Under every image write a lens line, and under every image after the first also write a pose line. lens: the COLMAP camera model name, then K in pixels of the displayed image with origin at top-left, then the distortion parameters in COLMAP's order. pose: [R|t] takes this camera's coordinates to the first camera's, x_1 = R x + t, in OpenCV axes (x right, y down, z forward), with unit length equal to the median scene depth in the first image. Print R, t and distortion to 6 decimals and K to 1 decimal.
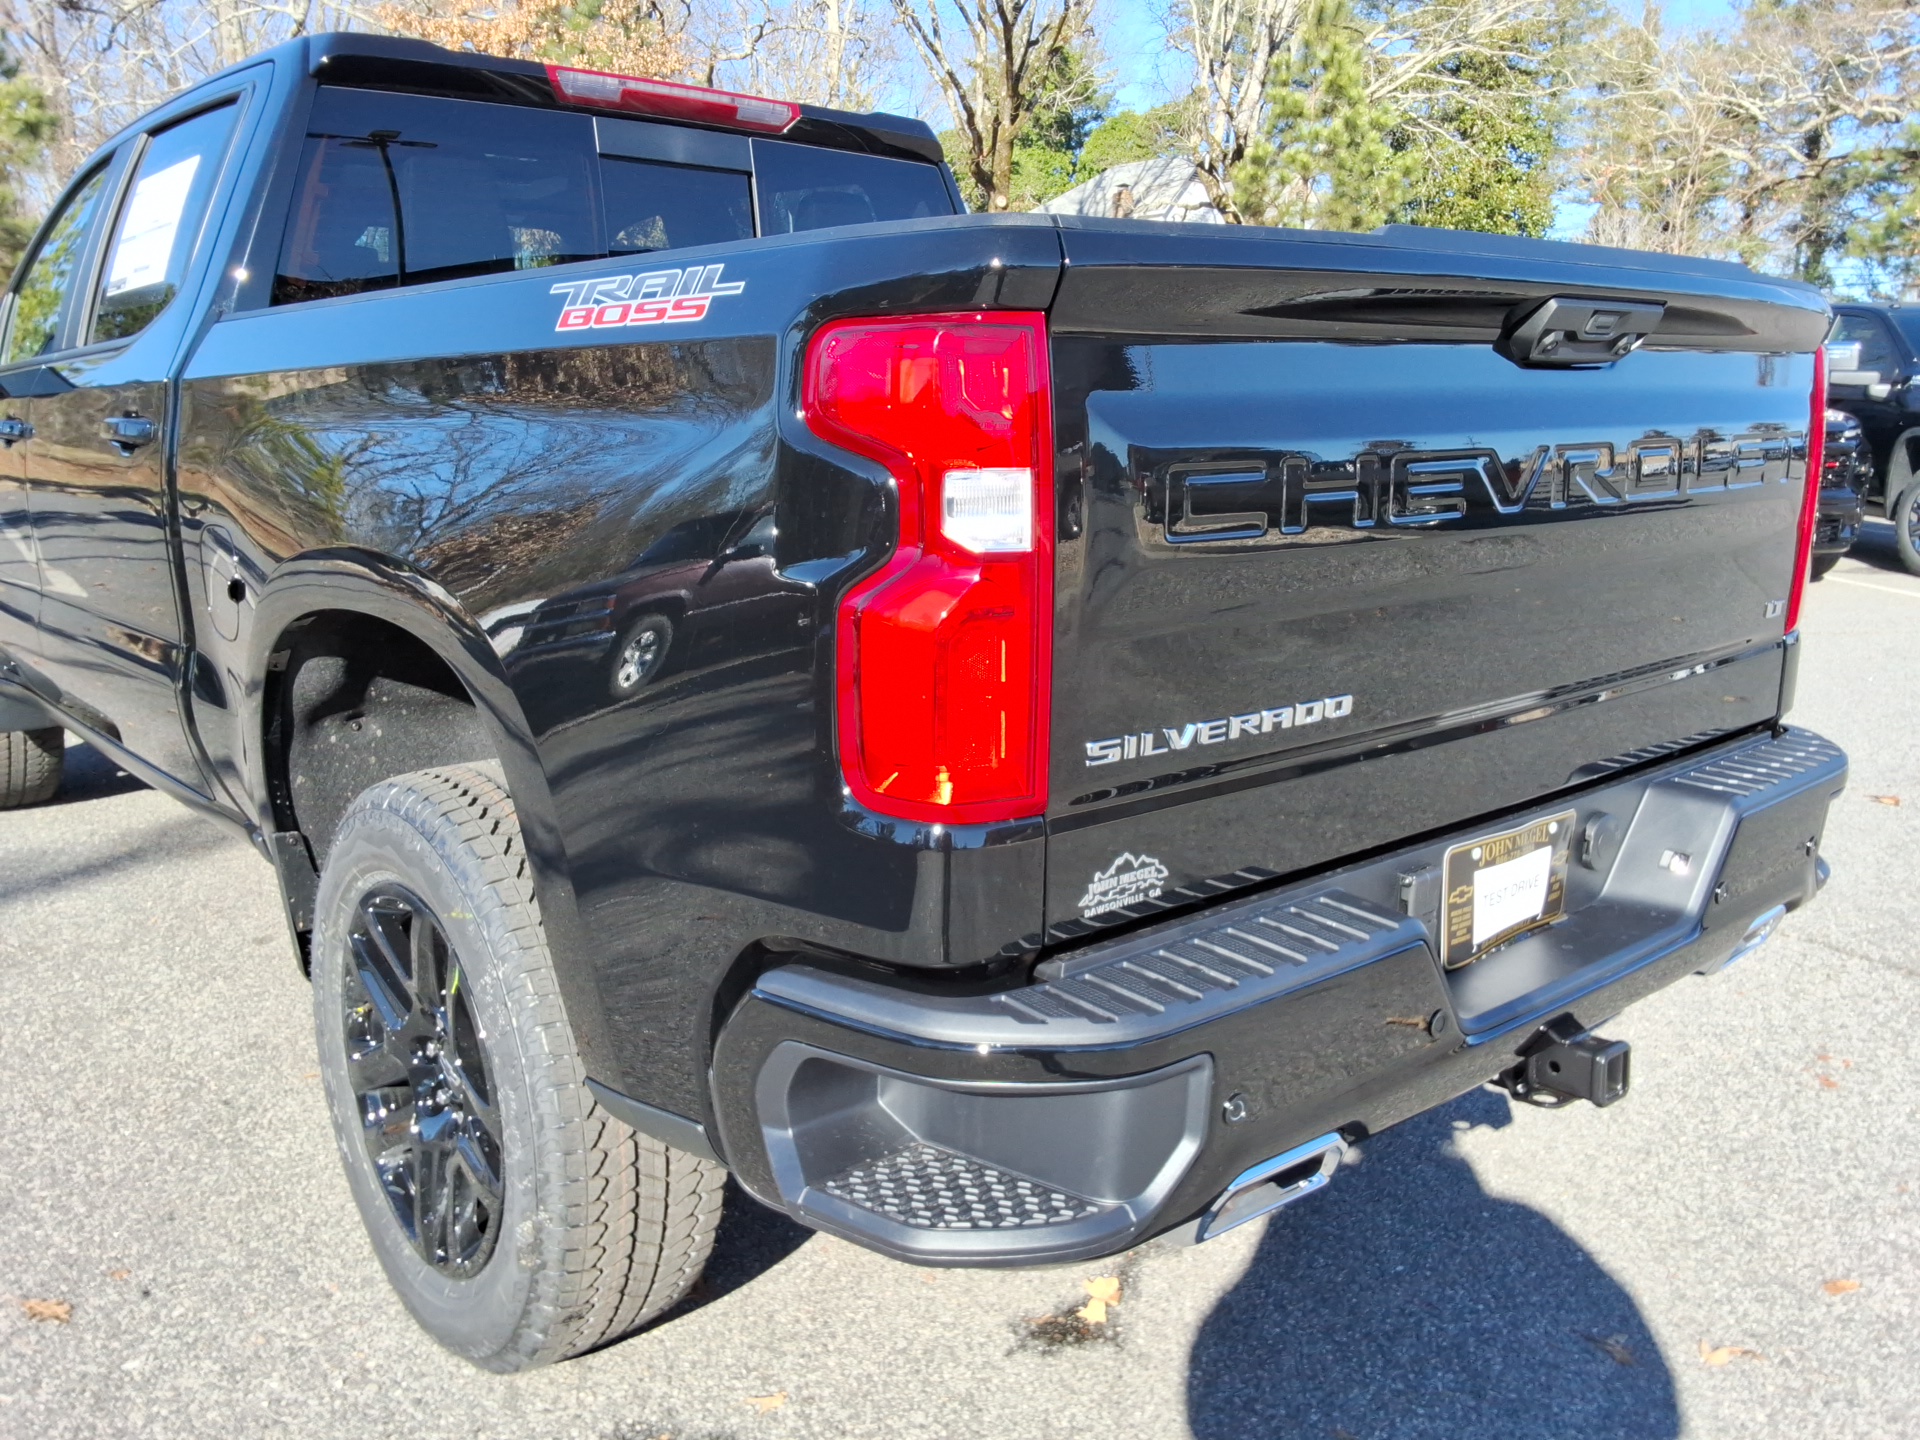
lens RADIAL K [[1522.9, 0, 986.3], [0, 1522.9, 732.0], [0, 0, 1]] dist [0.109470, -0.165813]
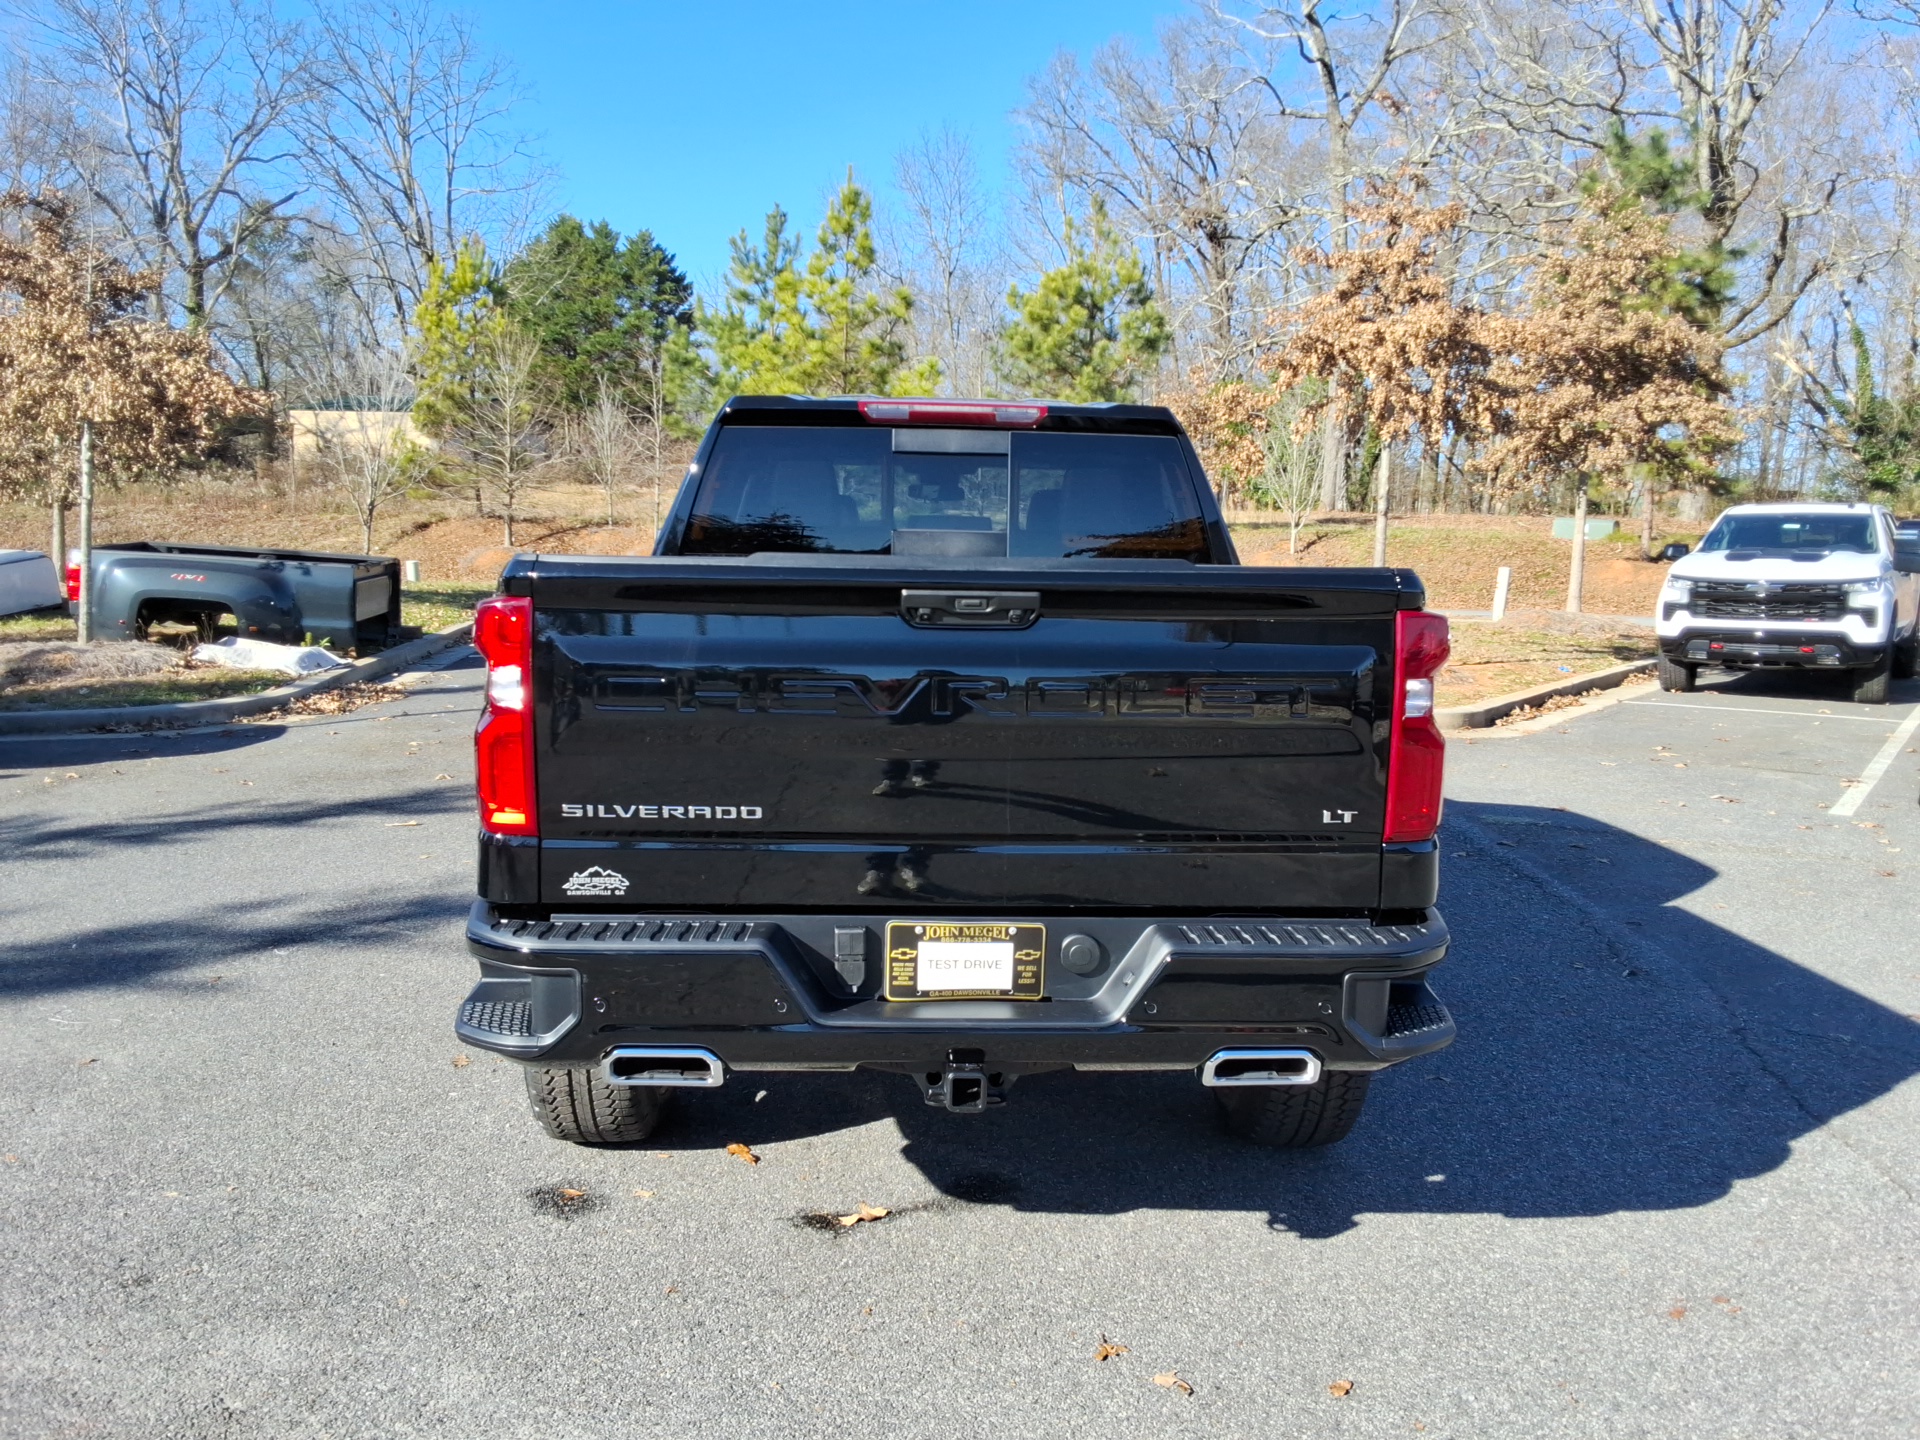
lens RADIAL K [[1522.9, 0, 972.3], [0, 1522.9, 723.6], [0, 0, 1]] dist [0.109470, -0.165813]
pose [[0.771057, 0.084113, -0.631187, 0.196135], [-0.148683, 0.987619, -0.050019, -0.008598], [0.619165, 0.132414, 0.774016, -0.028128]]
